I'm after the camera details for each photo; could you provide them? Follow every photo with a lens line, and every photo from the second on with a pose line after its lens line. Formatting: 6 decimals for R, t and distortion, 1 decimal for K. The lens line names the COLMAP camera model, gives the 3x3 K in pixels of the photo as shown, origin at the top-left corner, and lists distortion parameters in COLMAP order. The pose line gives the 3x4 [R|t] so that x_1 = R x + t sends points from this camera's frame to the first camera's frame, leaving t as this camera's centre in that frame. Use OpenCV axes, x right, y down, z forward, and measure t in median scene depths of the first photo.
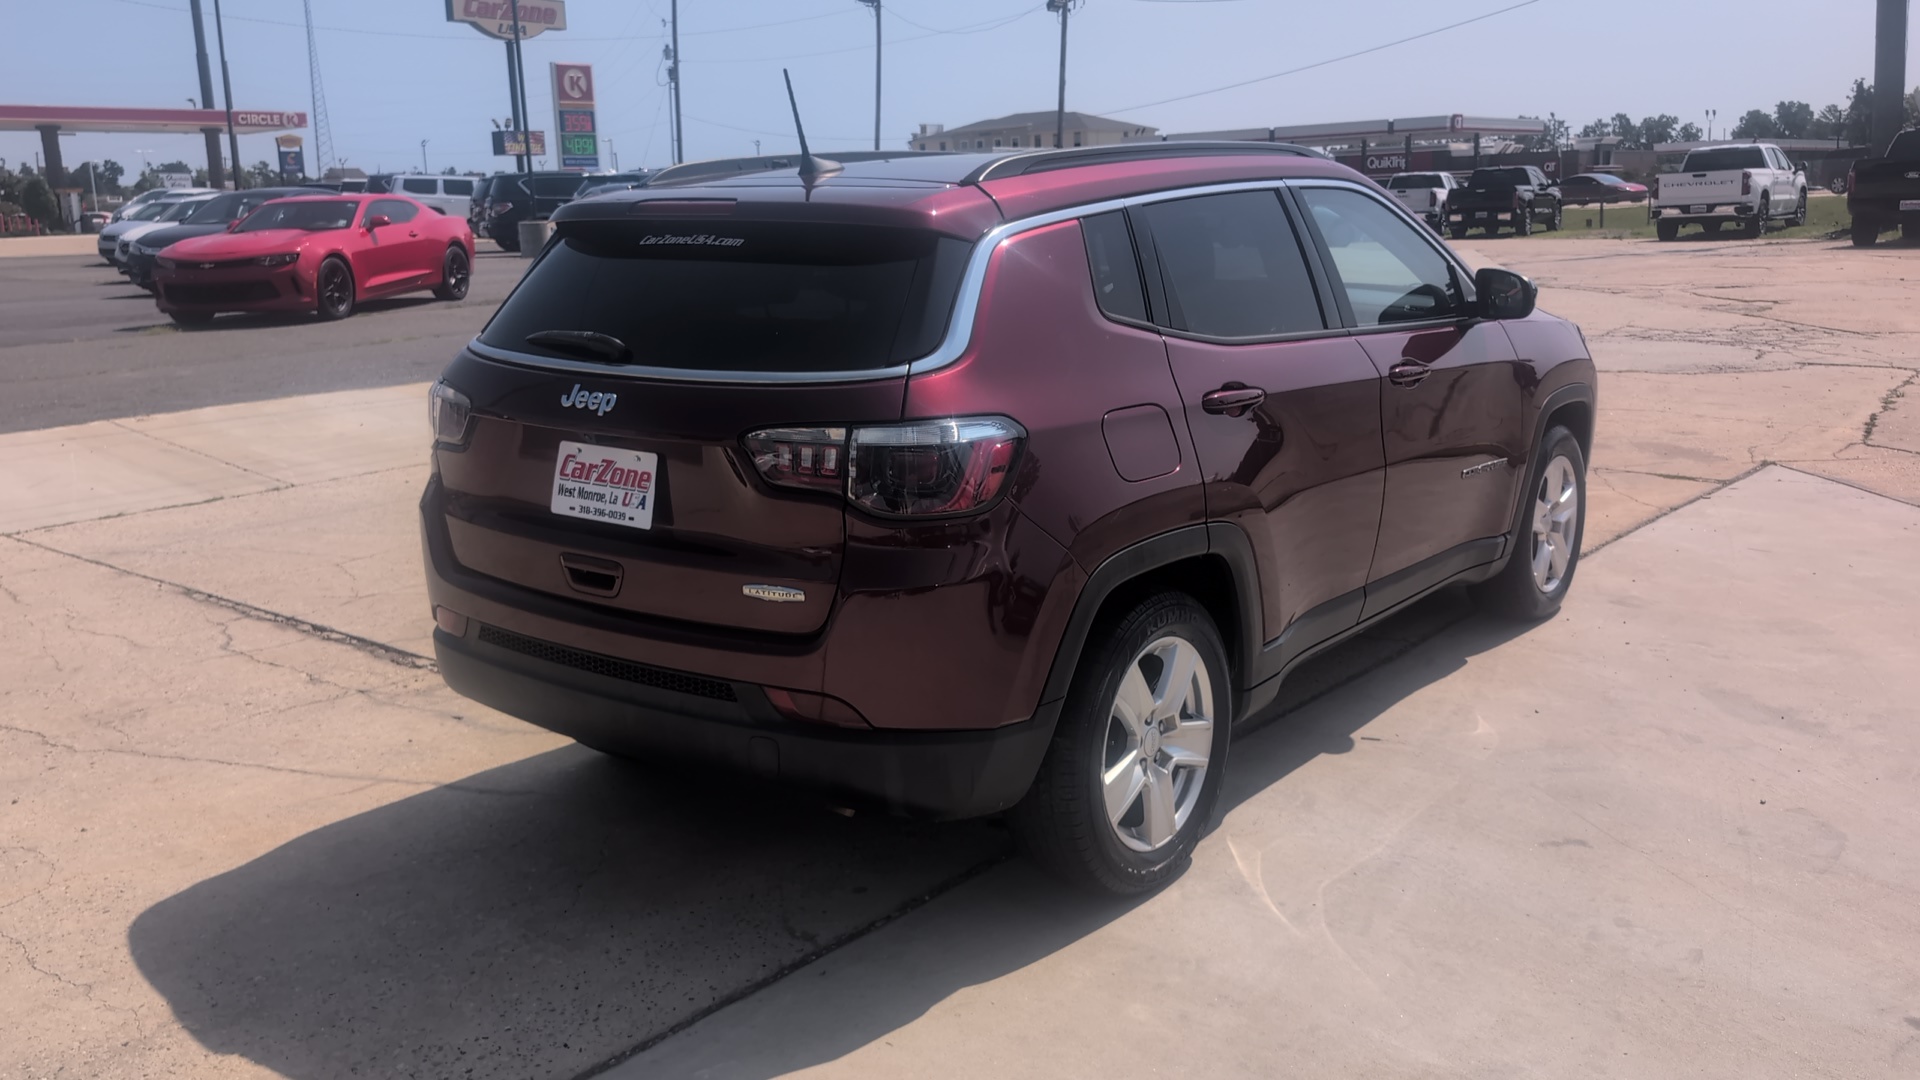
lens RADIAL K [[1619.5, 0, 970.0], [0, 1619.5, 536.0], [0, 0, 1]] dist [0.010894, -0.004112]
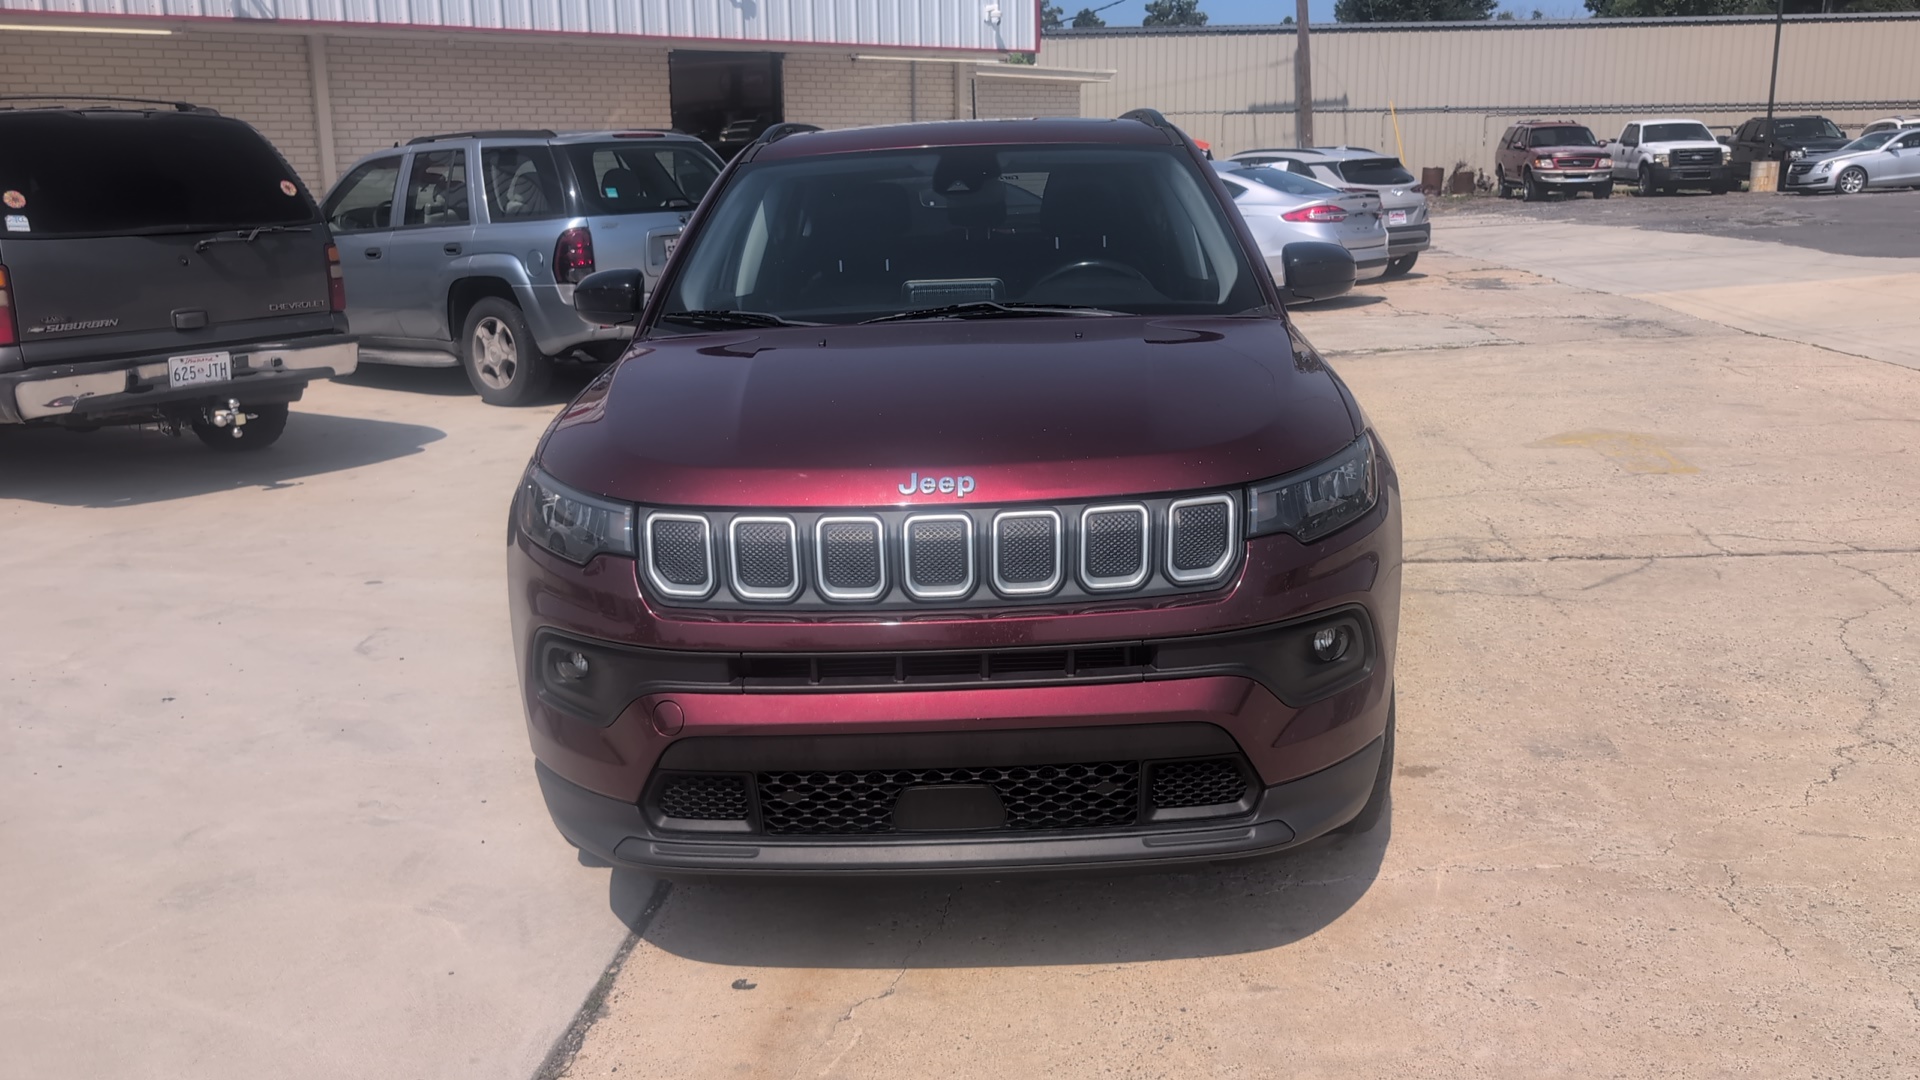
lens RADIAL K [[1619.5, 0, 970.0], [0, 1619.5, 536.0], [0, 0, 1]] dist [0.010894, -0.004112]
pose [[-0.814405, 0.174981, -0.553286, 0.954908], [-0.075436, 0.913441, 0.399919, -0.556291], [0.575372, 0.367434, -0.730711, 2.545290]]
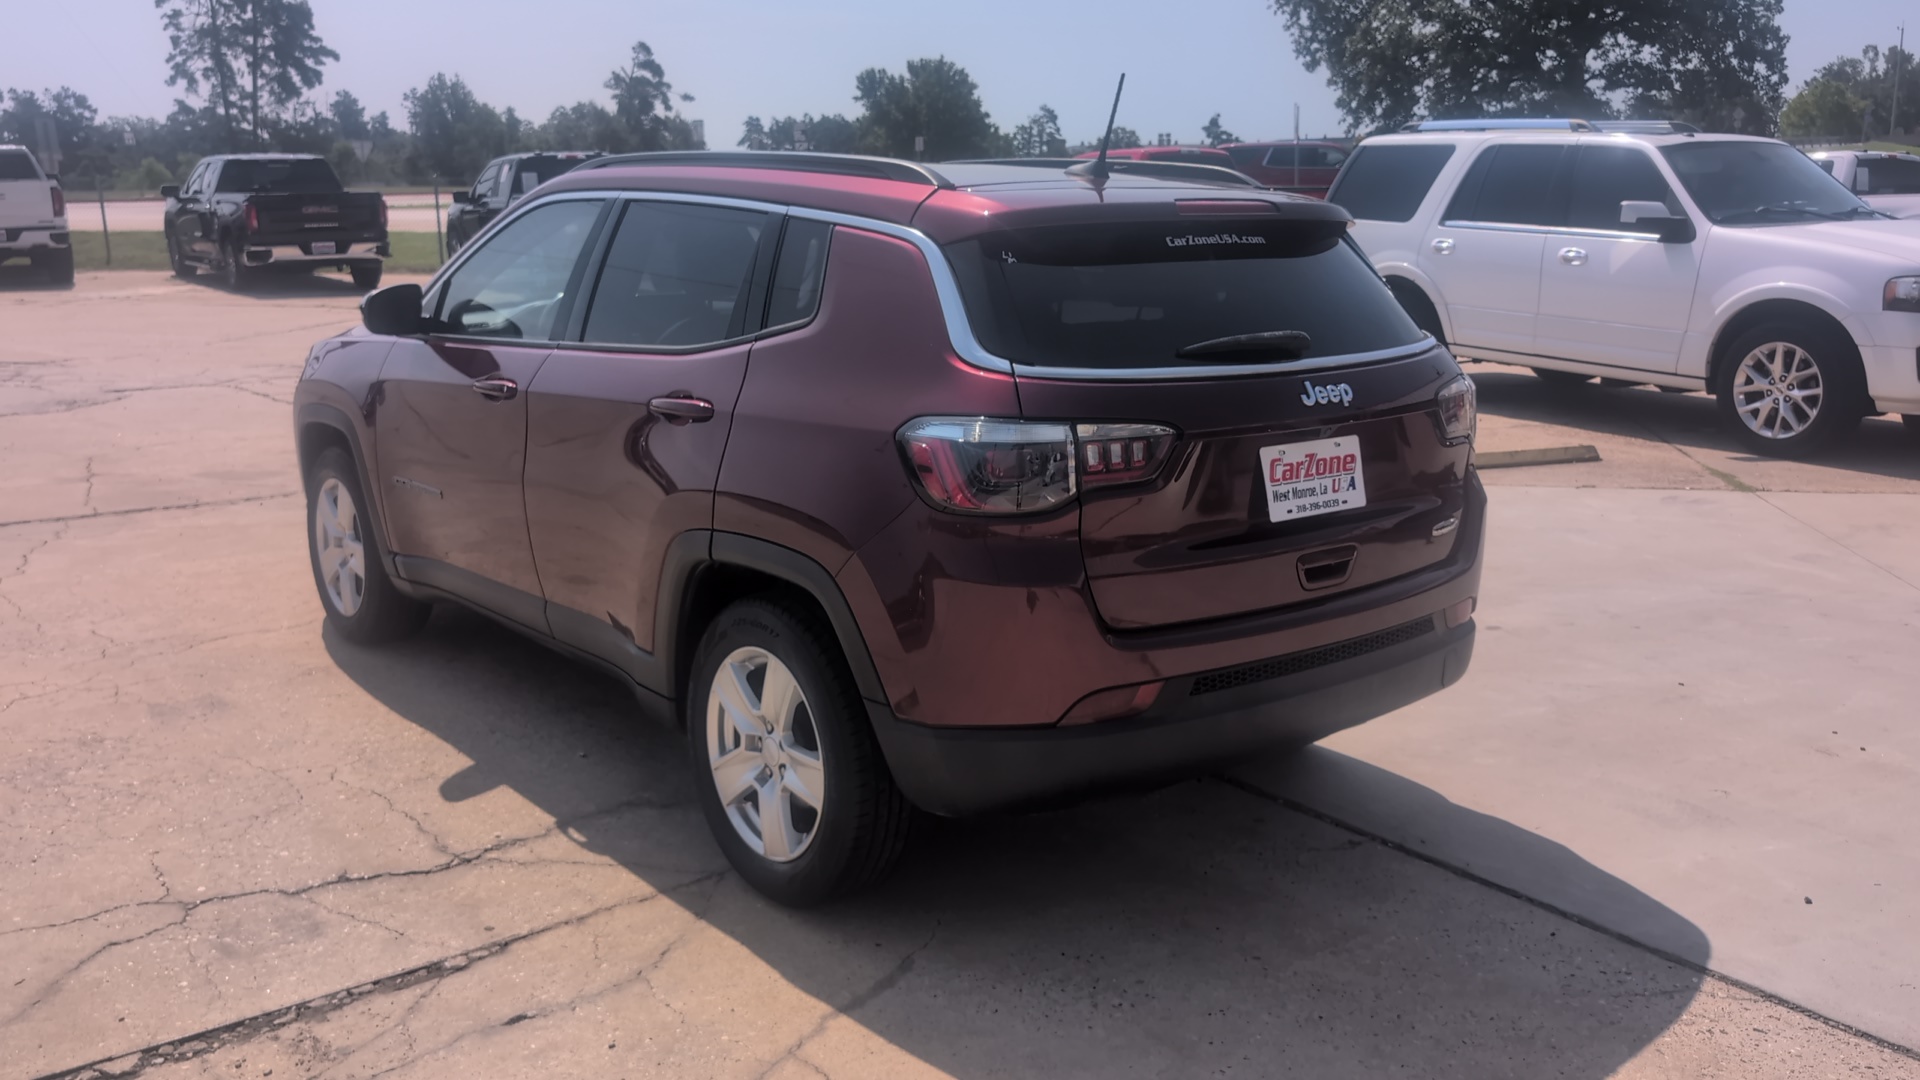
lens RADIAL K [[1619.5, 0, 970.0], [0, 1619.5, 536.0], [0, 0, 1]] dist [0.010894, -0.004112]
pose [[0.241245, -0.182570, 0.953137, -1.219522], [0.204380, 0.969676, 0.134008, -0.172150], [-0.948699, 0.162473, 0.271243, 0.914113]]
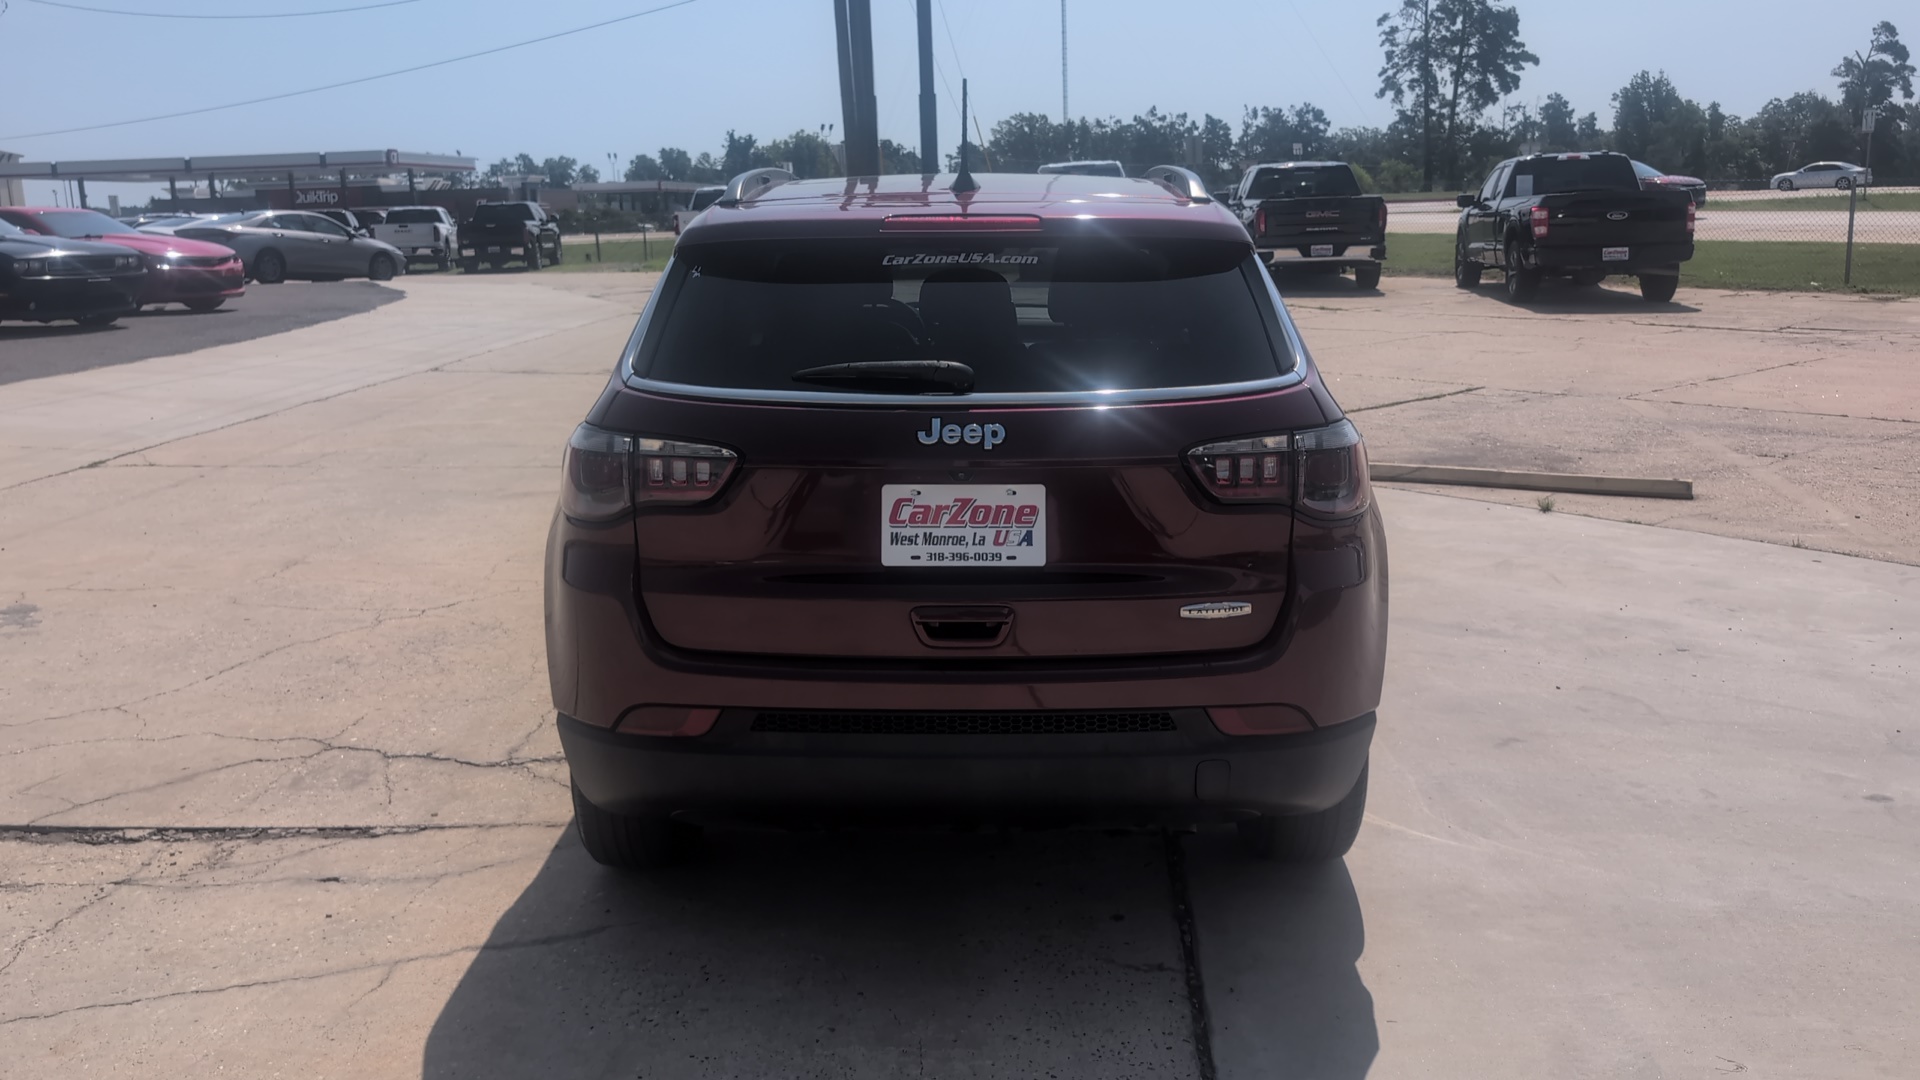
lens RADIAL K [[1619.5, 0, 970.0], [0, 1619.5, 536.0], [0, 0, 1]] dist [0.010894, -0.004112]
pose [[0.805083, -0.108989, 0.583063, -0.732814], [0.121549, 0.992428, 0.017678, -0.040674], [-0.580575, 0.056638, 0.812234, 0.258703]]
